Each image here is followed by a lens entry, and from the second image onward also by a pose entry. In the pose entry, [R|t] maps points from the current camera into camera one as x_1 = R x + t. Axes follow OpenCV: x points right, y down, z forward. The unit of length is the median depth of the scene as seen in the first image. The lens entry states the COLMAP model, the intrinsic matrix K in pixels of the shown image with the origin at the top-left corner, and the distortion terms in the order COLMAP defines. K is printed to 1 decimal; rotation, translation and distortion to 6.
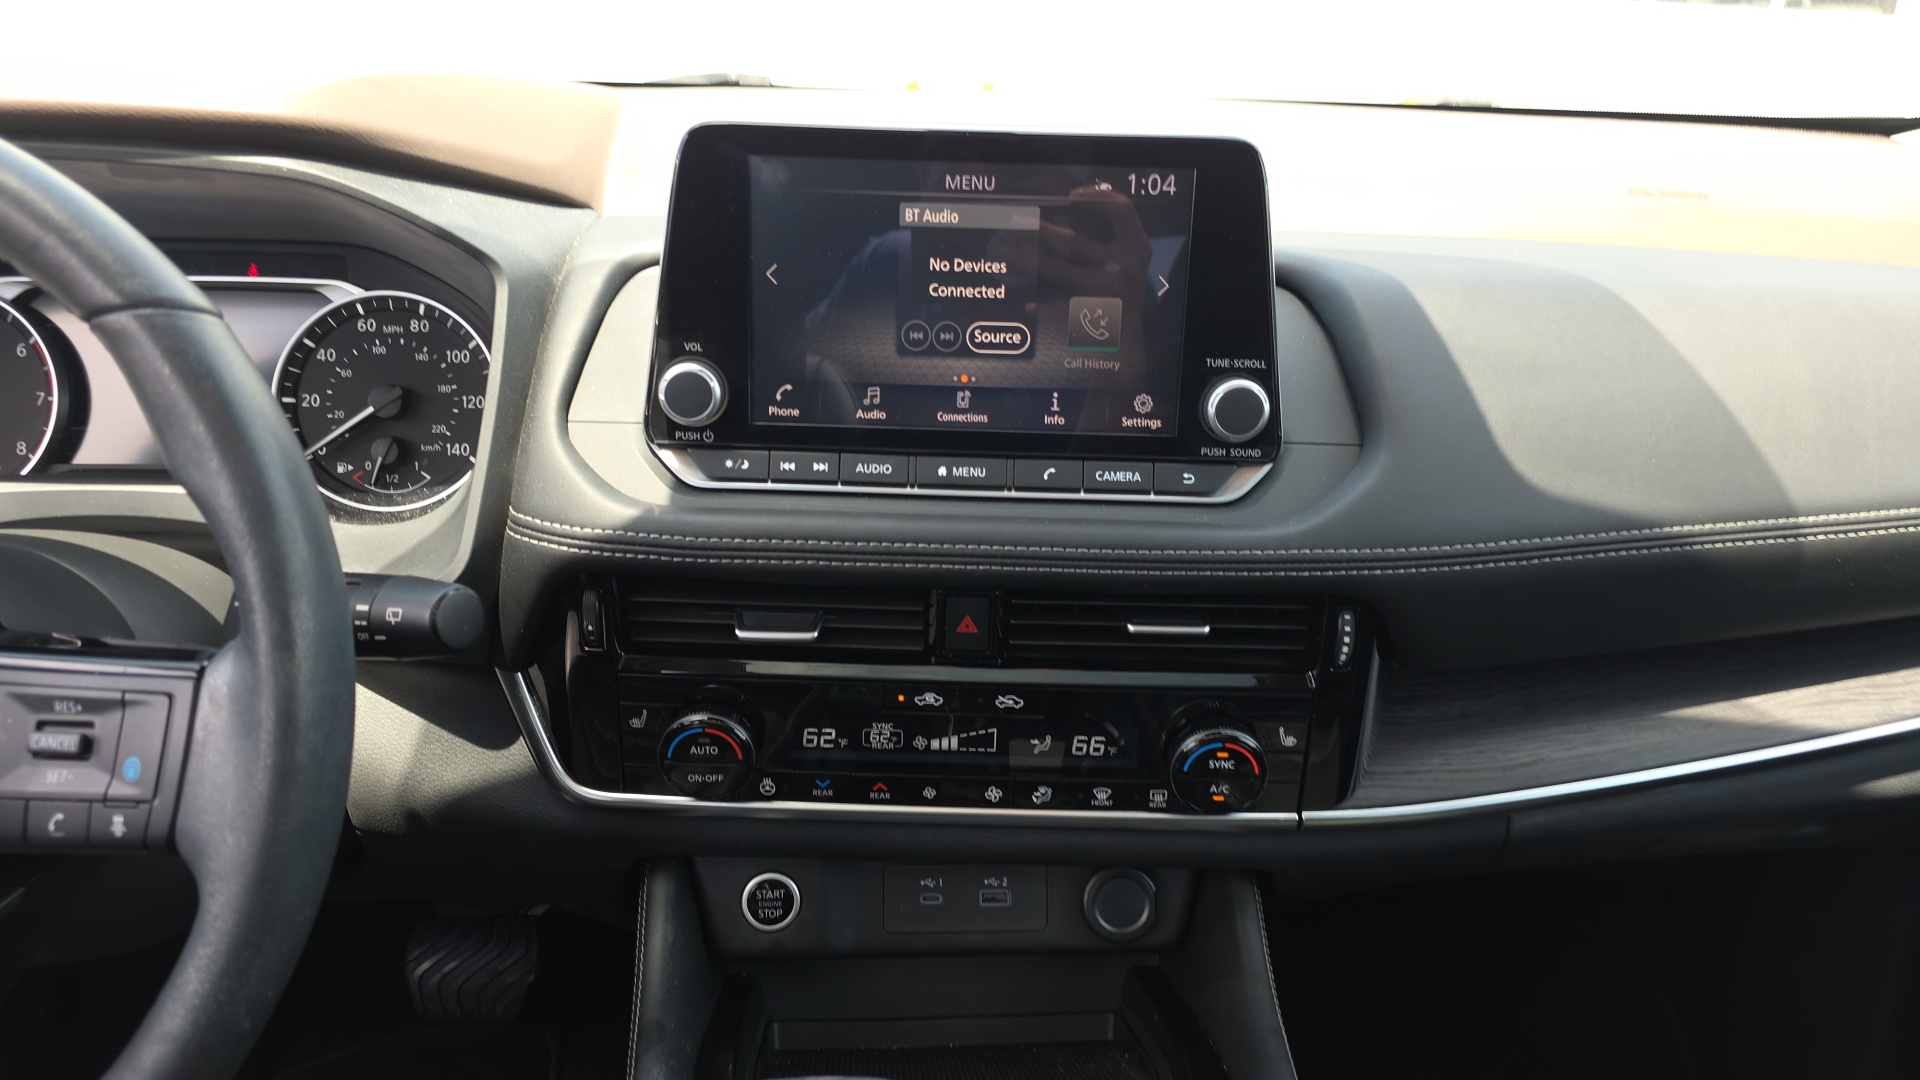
lens RADIAL K [[1287.8, 0, 950.0], [0, 1287.8, 503.4], [0, 0, 1]] dist [0.054394, -0.065321]
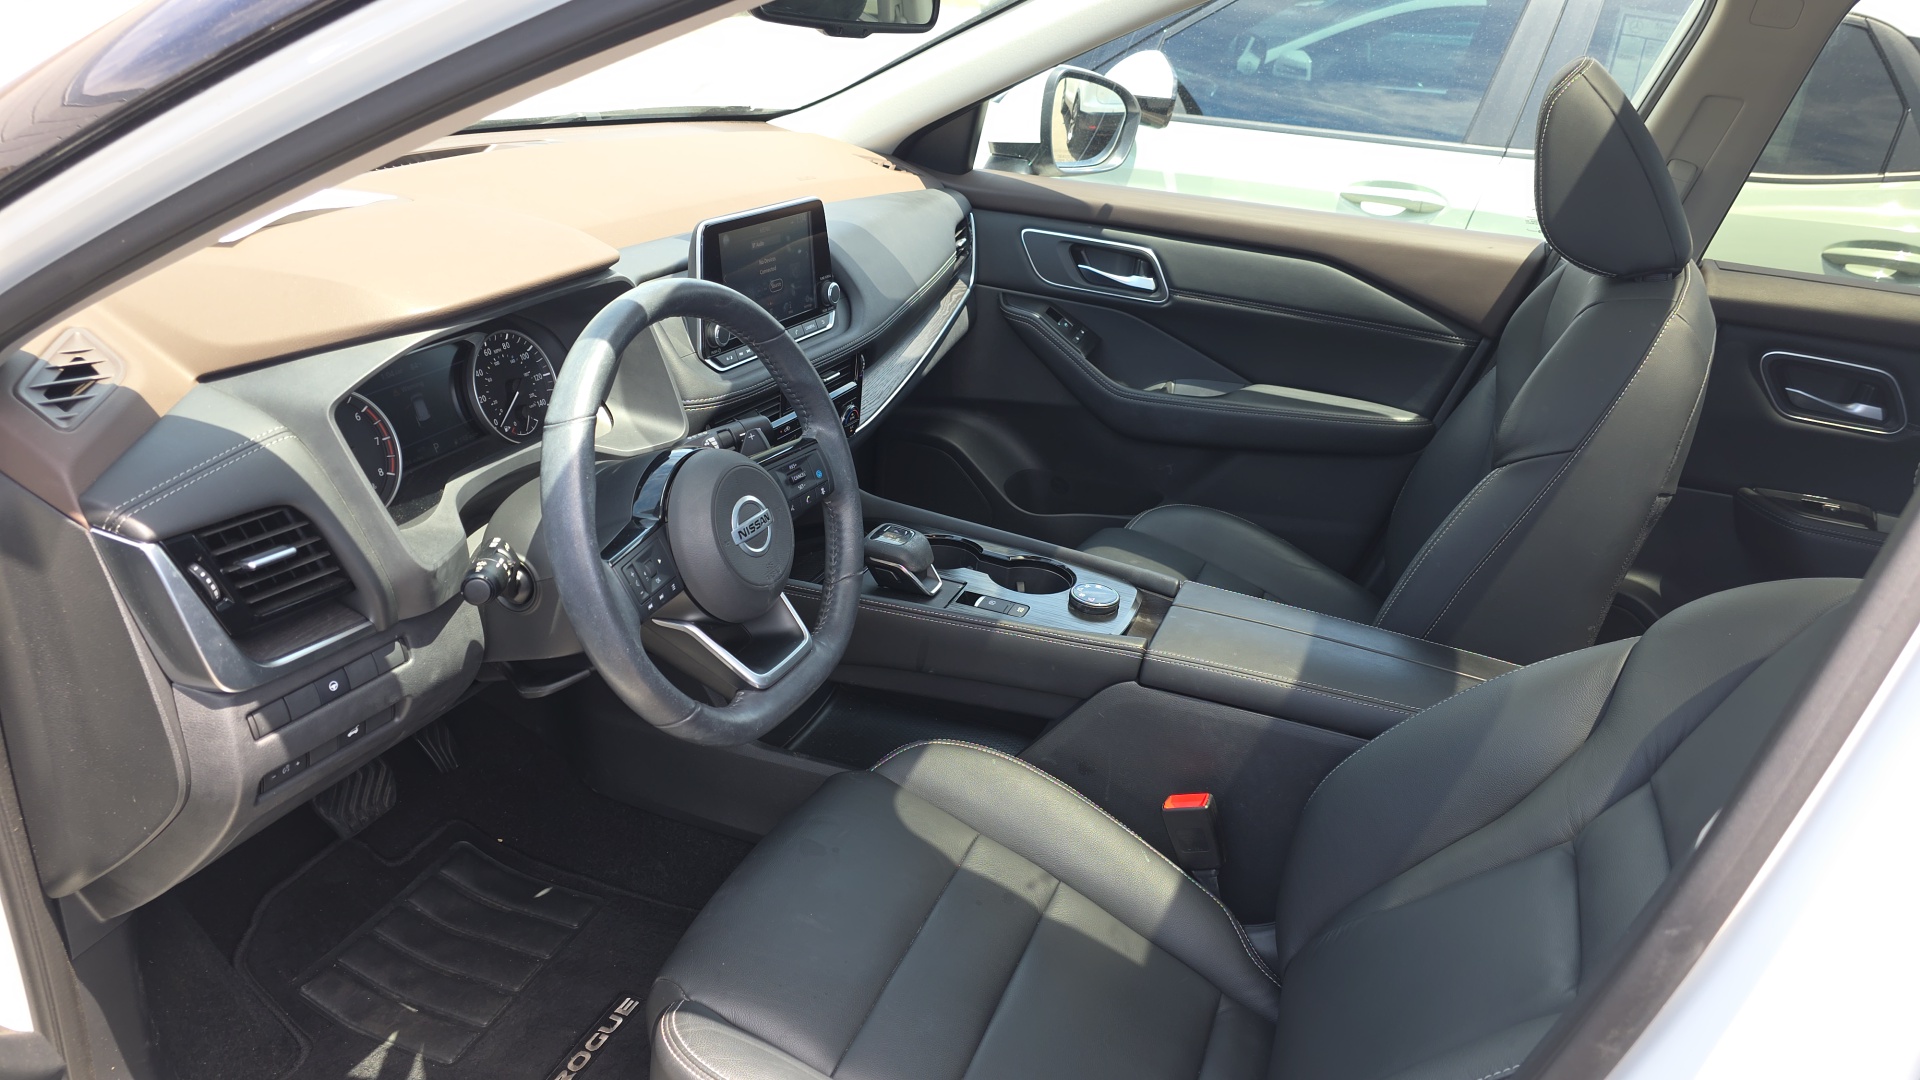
lens RADIAL K [[1287.8, 0, 965.1], [0, 1287.8, 558.6], [0, 0, 1]] dist [0.054394, -0.065321]
pose [[0.409186, -0.382981, 0.828186, -2.082188], [0.221827, 0.922173, 0.316844, -0.344883], [-0.885076, 0.054065, 0.462296, -0.503890]]
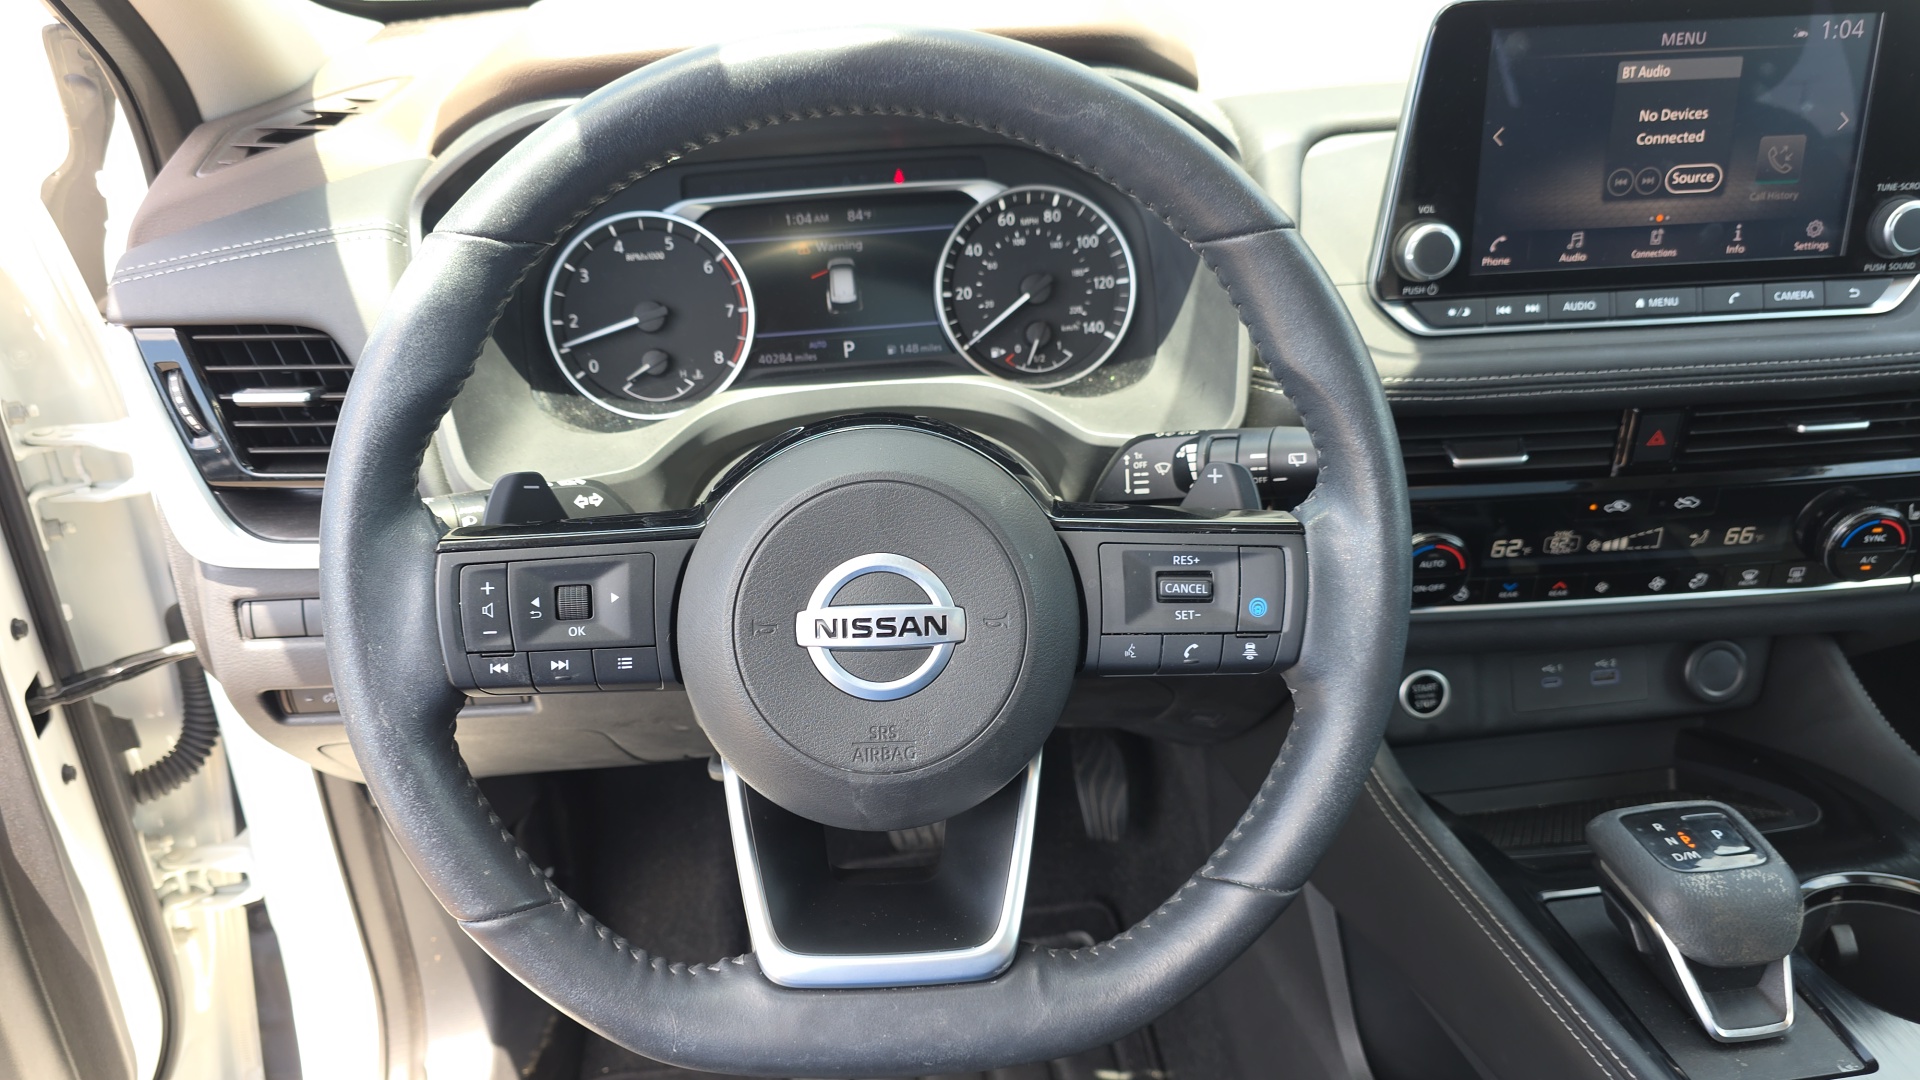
lens RADIAL K [[1287.8, 0, 956.5], [0, 1287.8, 547.0], [0, 0, 1]] dist [0.054394, -0.065321]
pose [[0.996302, -0.083988, 0.018139, -0.613944], [0.080880, 0.987942, 0.132020, -0.012707], [-0.029009, -0.130064, 0.991081, -0.137733]]
